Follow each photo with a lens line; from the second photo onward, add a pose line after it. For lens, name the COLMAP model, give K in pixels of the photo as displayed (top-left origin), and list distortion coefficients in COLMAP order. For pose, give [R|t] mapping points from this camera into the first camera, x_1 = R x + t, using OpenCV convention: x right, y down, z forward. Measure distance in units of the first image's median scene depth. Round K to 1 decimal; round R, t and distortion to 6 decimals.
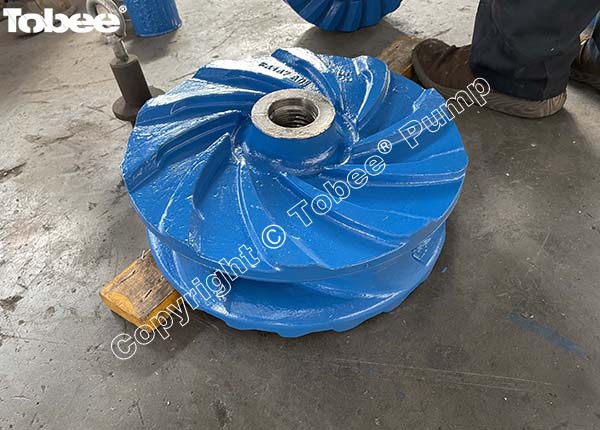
lens RADIAL K [[488.5, 0, 300.0], [0, 488.5, 215.0], [0, 0, 1]] dist [0.244790, -0.274409]
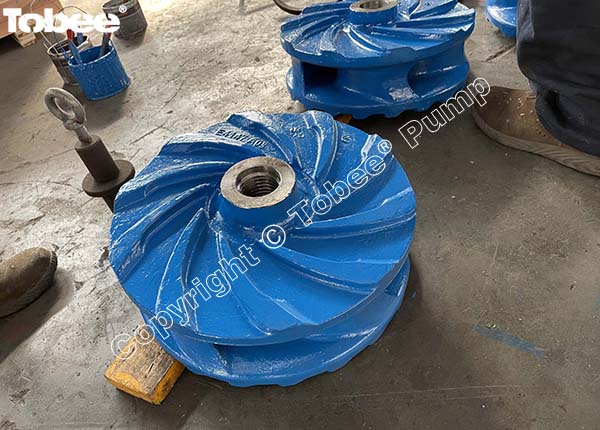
lens RADIAL K [[488.5, 0, 300.0], [0, 488.5, 215.0], [0, 0, 1]] dist [0.244790, -0.274409]
pose [[0.984361, -0.165631, 0.060001, 0.000296], [0.166125, 0.986099, -0.003295, -0.102156], [-0.058621, 0.013211, 0.998193, -0.097690]]
